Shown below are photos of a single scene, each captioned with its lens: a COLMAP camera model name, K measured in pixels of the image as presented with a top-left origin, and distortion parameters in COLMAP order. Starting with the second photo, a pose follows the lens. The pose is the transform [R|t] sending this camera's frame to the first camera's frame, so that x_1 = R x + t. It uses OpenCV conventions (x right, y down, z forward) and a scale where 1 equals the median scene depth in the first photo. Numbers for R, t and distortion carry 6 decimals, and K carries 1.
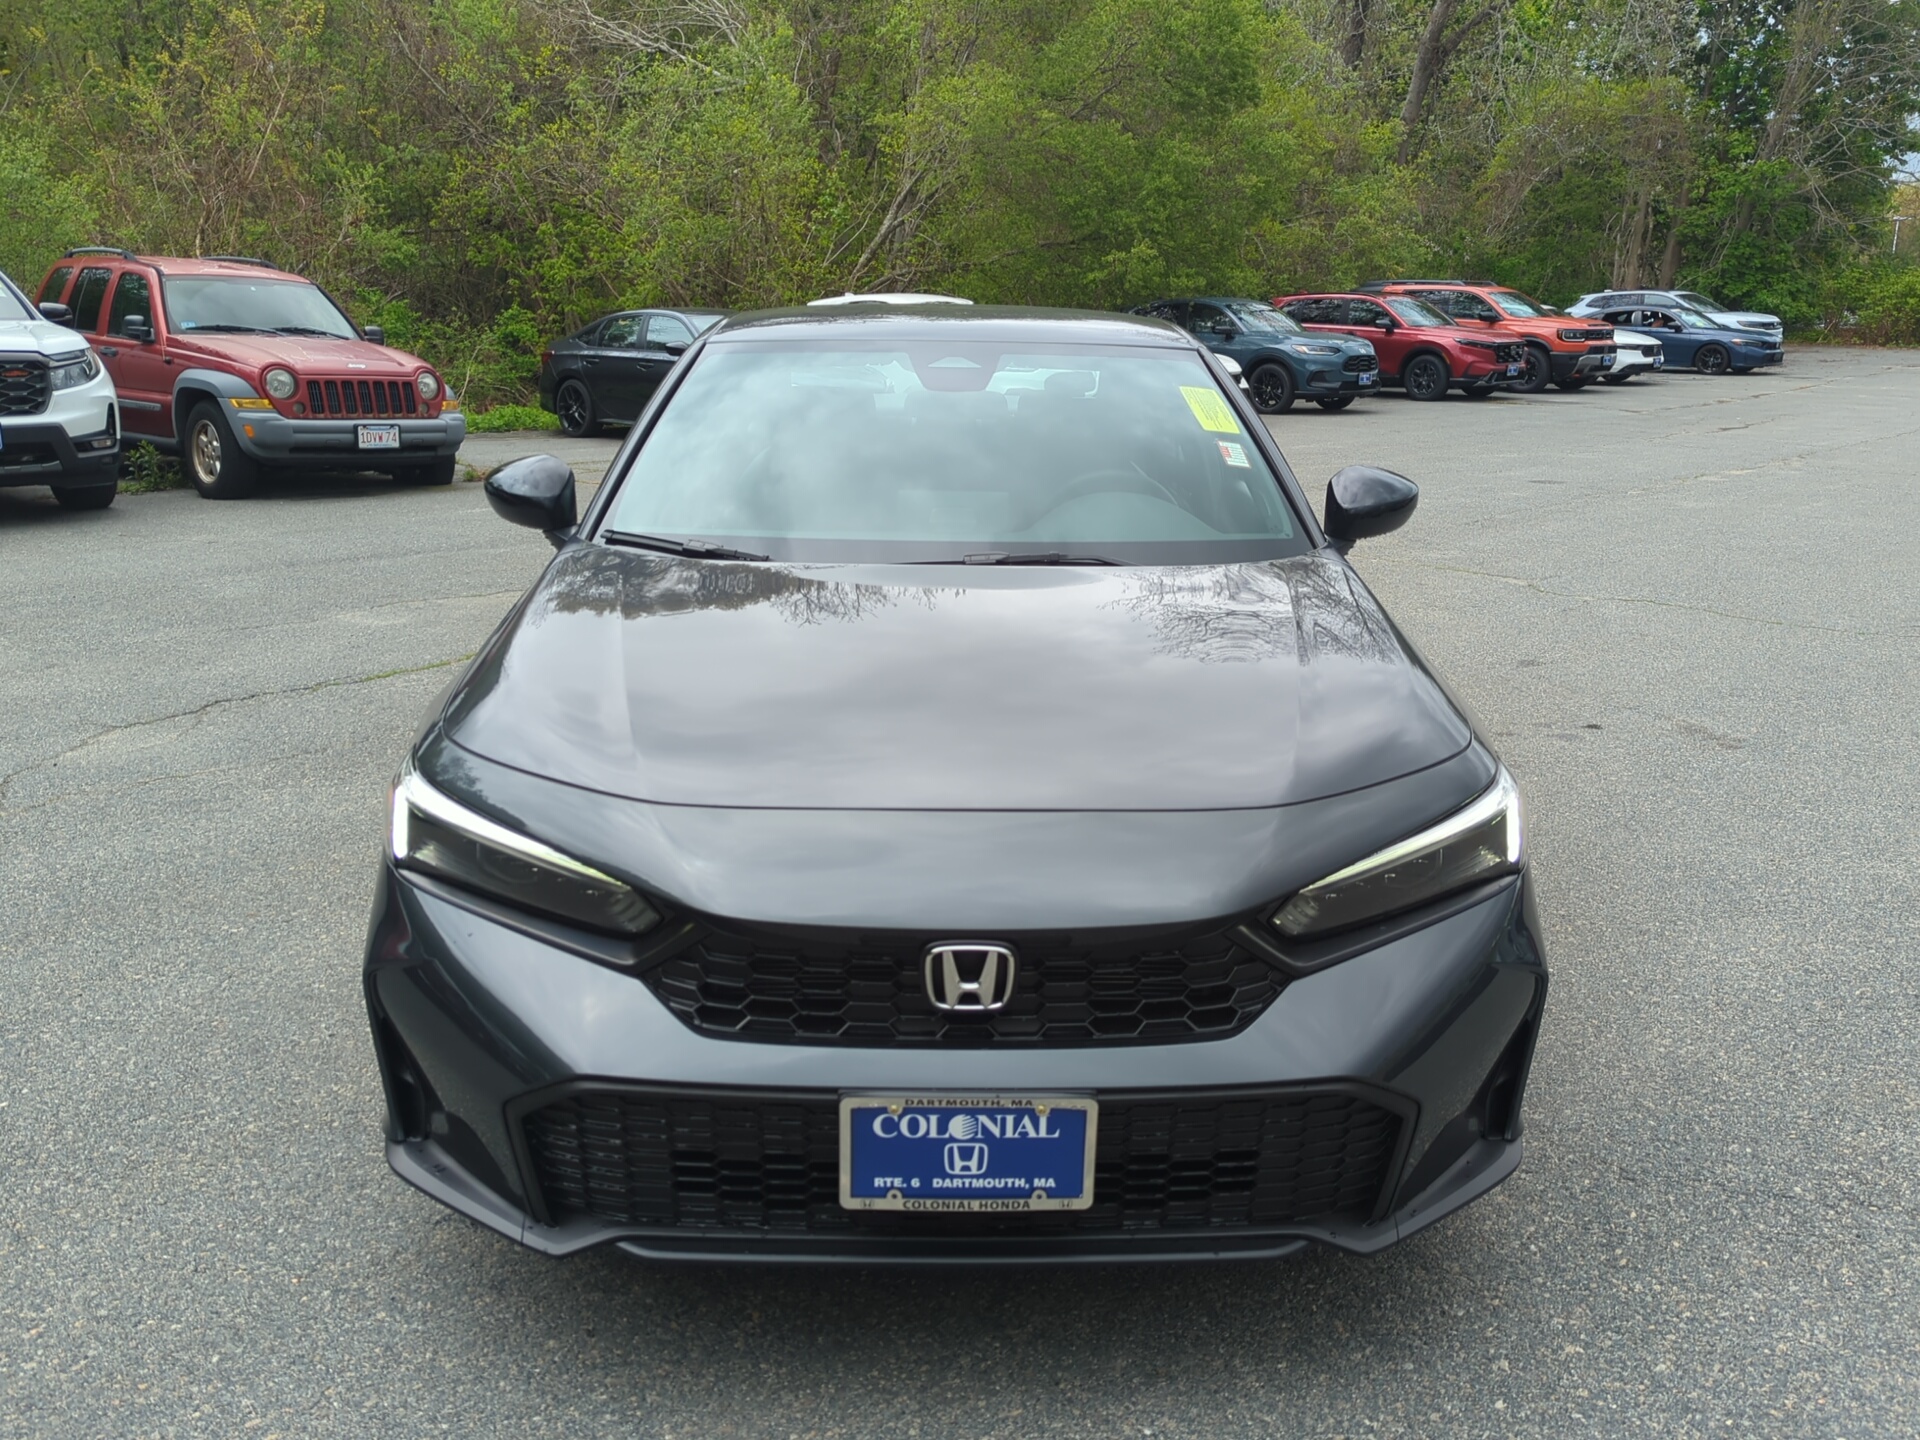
lens RADIAL K [[1569.7, 0, 977.5], [0, 1569.7, 693.7], [0, 0, 1]] dist [0.073338, -0.070186]
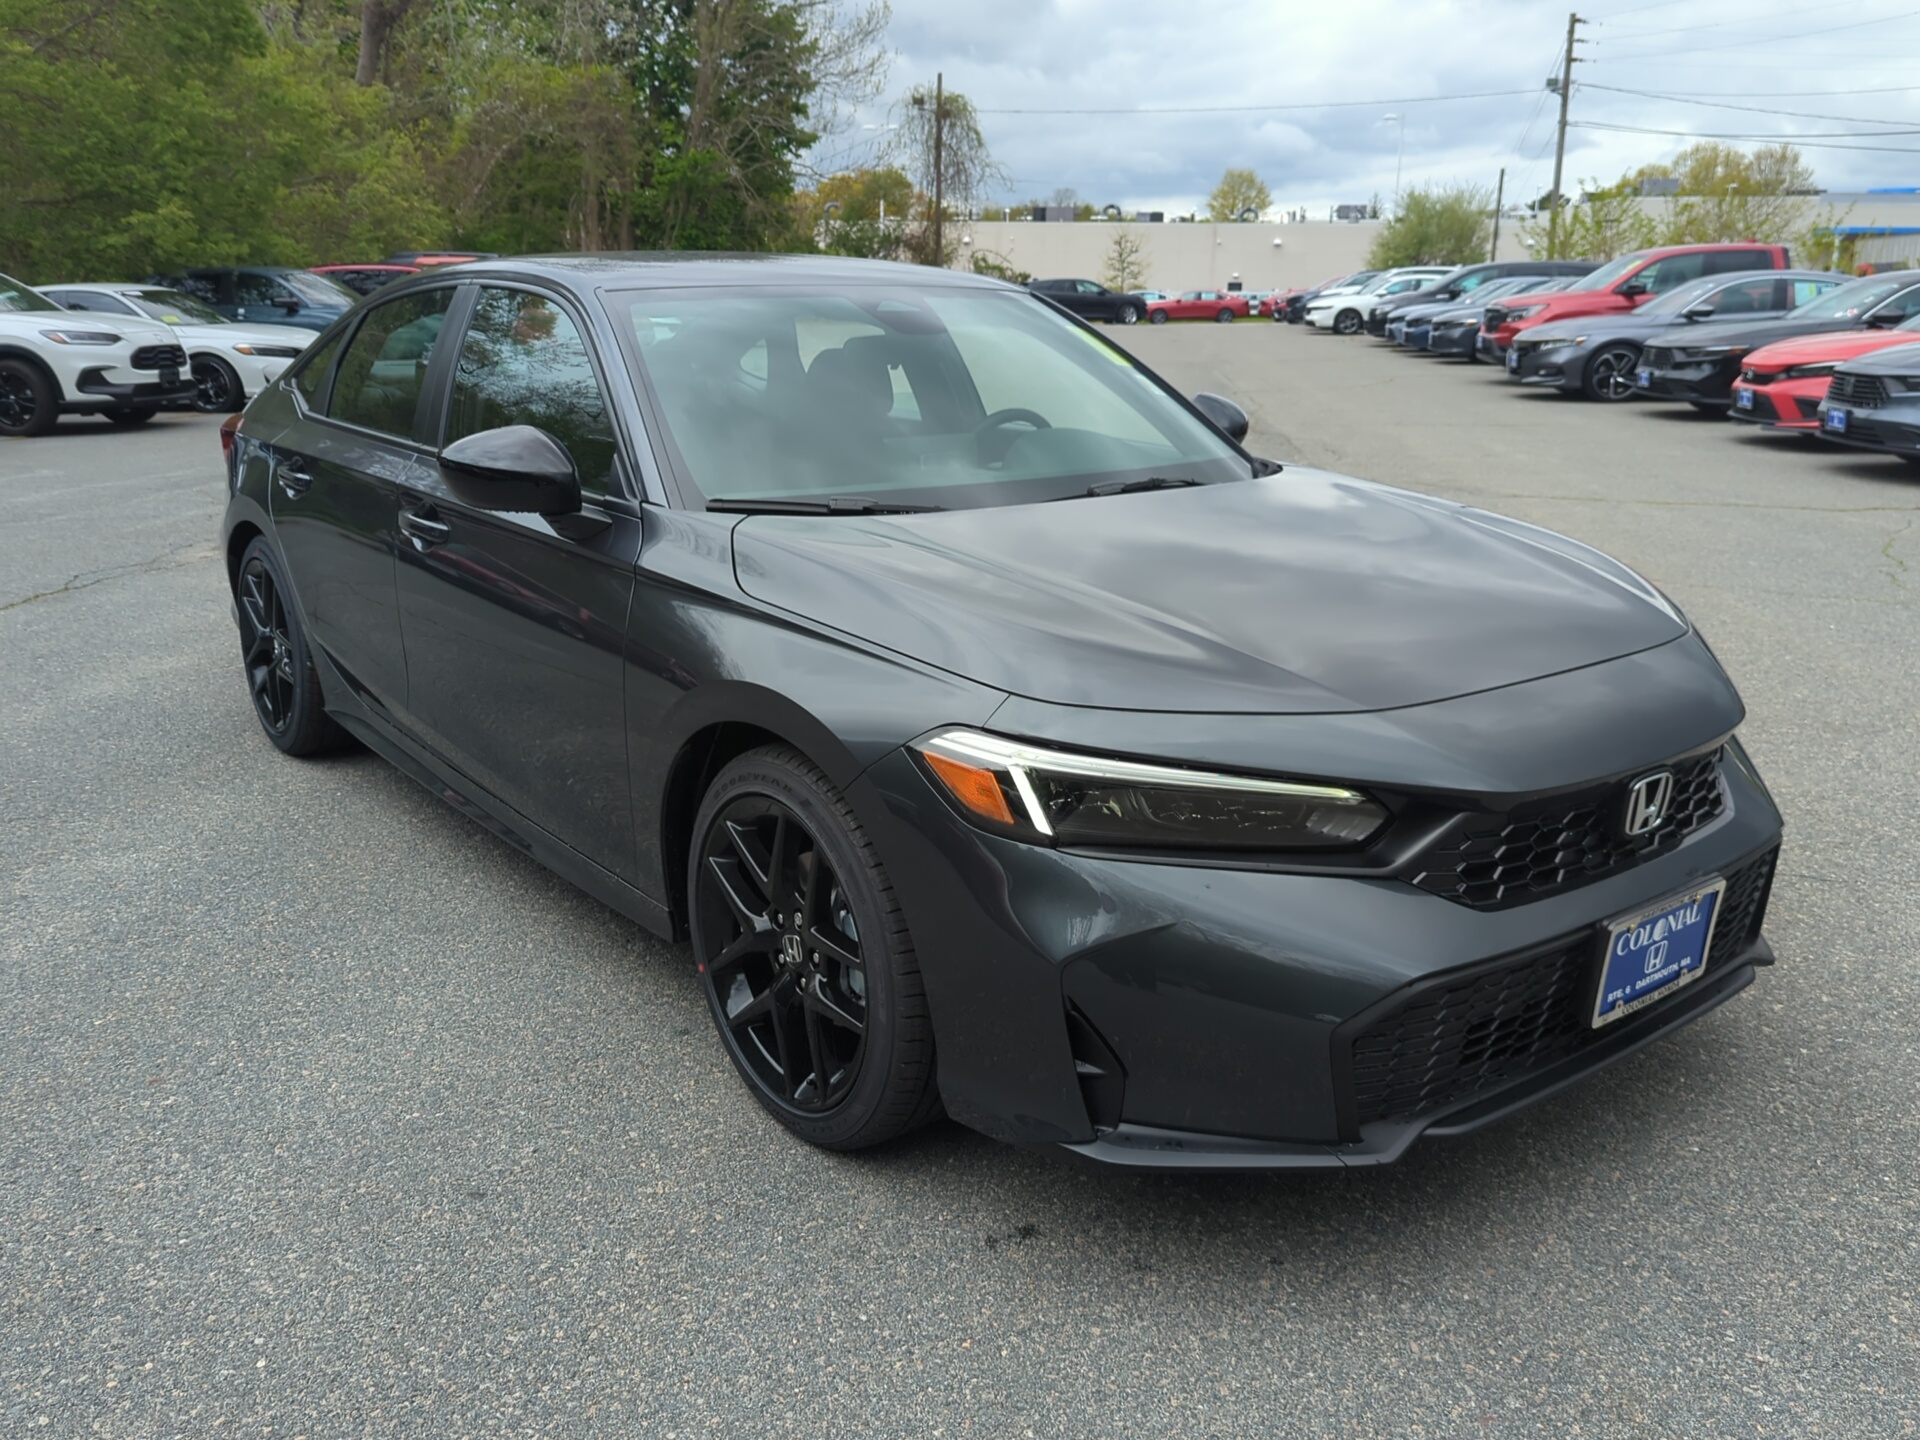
lens RADIAL K [[1569.7, 0, 977.5], [0, 1569.7, 693.7], [0, 0, 1]] dist [0.073338, -0.070186]
pose [[0.795224, -0.159543, 0.584949, -0.127781], [0.151843, 0.986419, 0.062615, -0.005803], [-0.586995, 0.039028, 0.808649, 0.040169]]
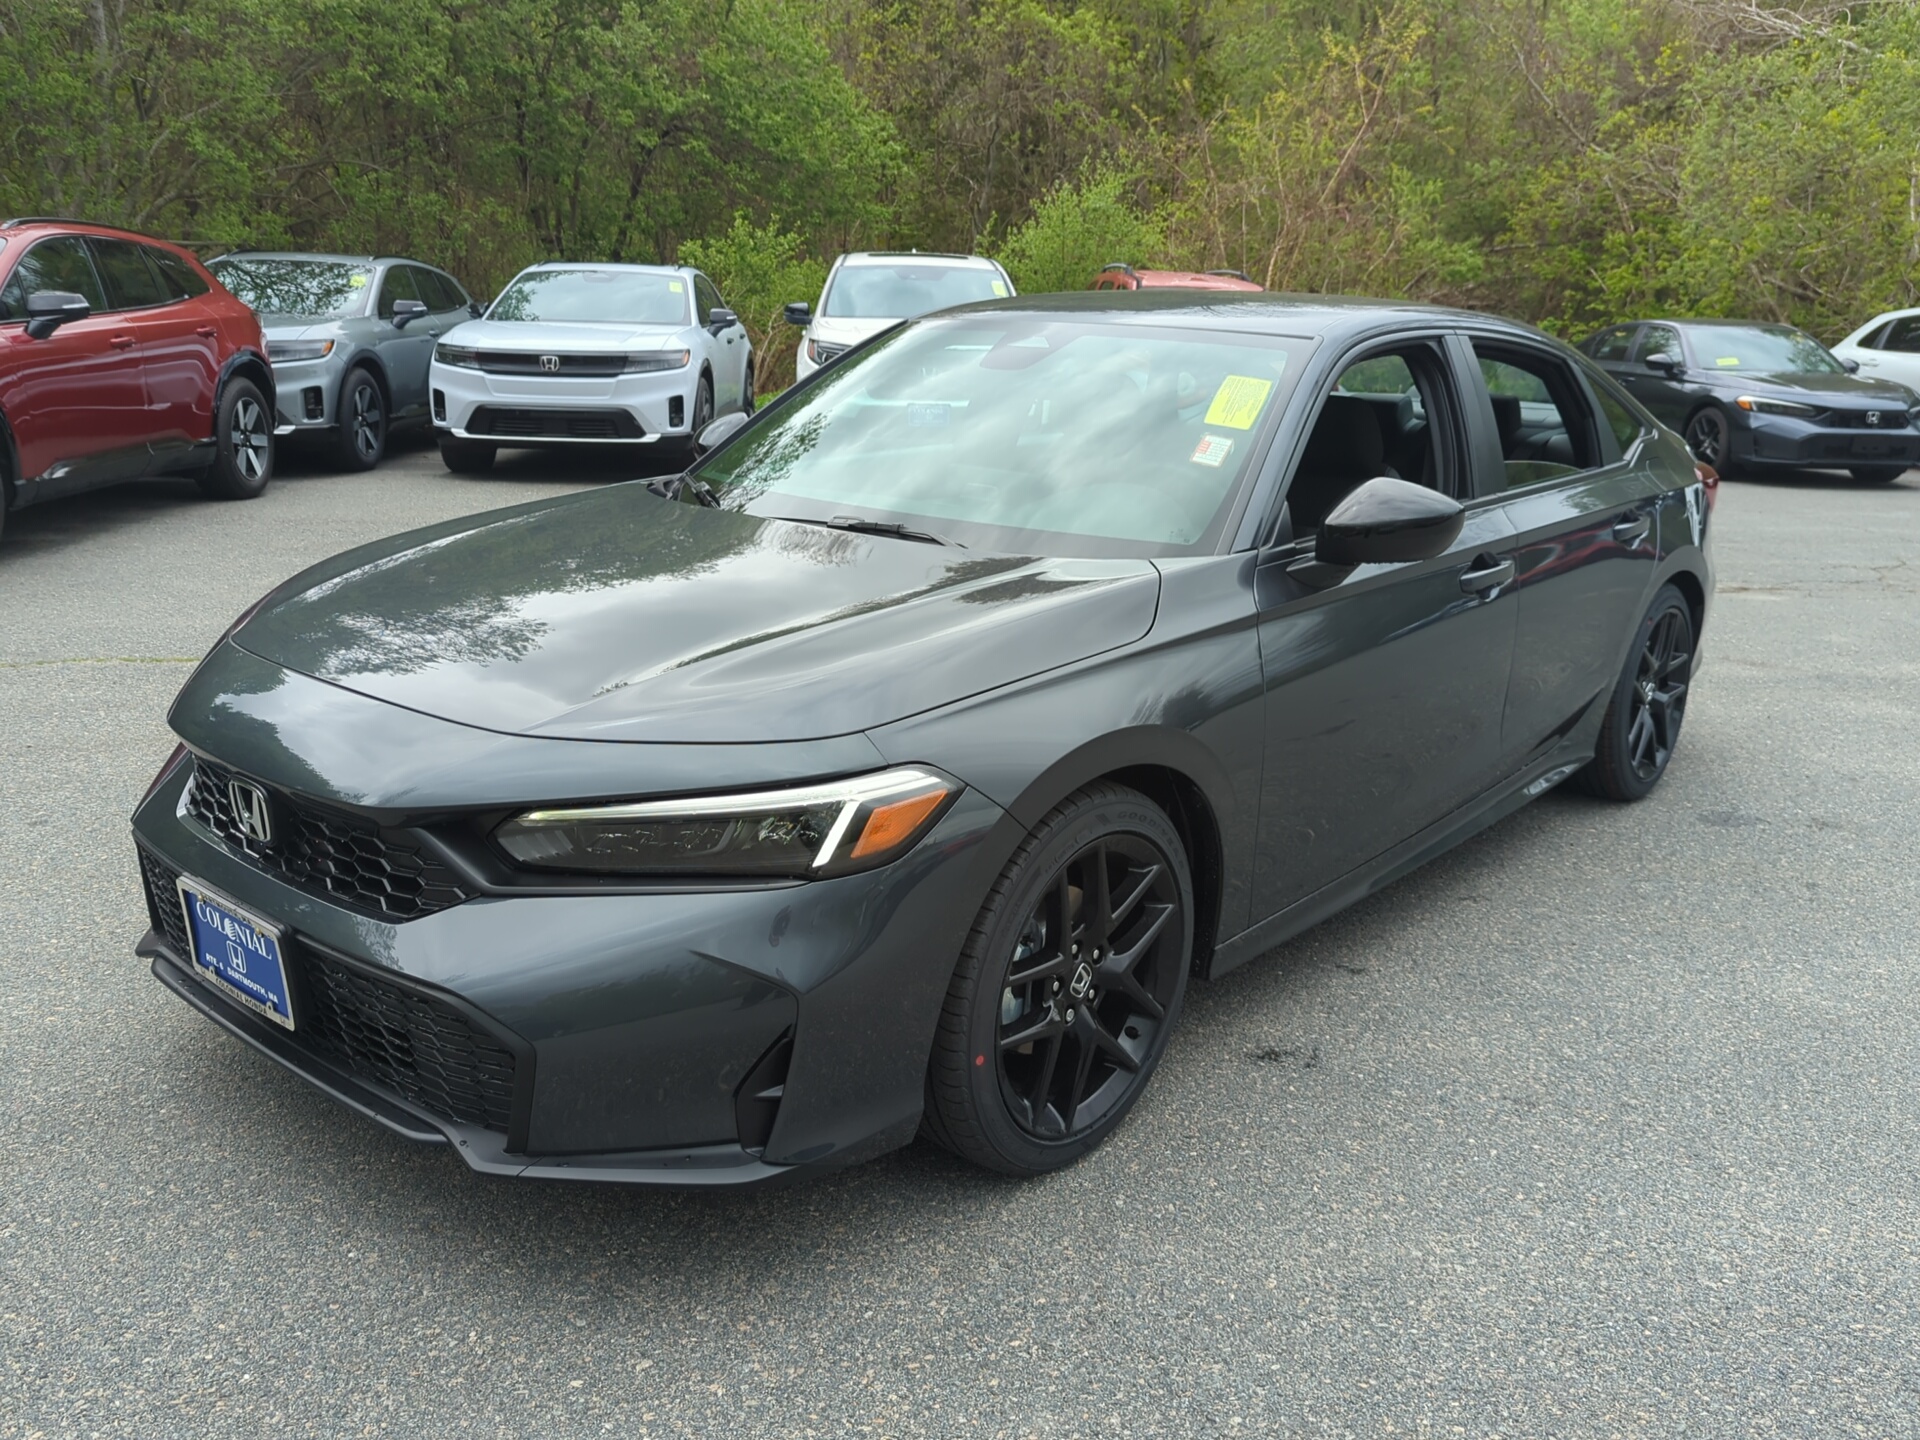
lens RADIAL K [[1569.7, 0, 977.5], [0, 1569.7, 693.7], [0, 0, 1]] dist [0.073338, -0.070186]
pose [[0.740661, 0.171980, -0.649495, 0.141207], [-0.178901, 0.982267, 0.056083, -0.009076], [0.647623, 0.074657, 0.758294, 0.050945]]
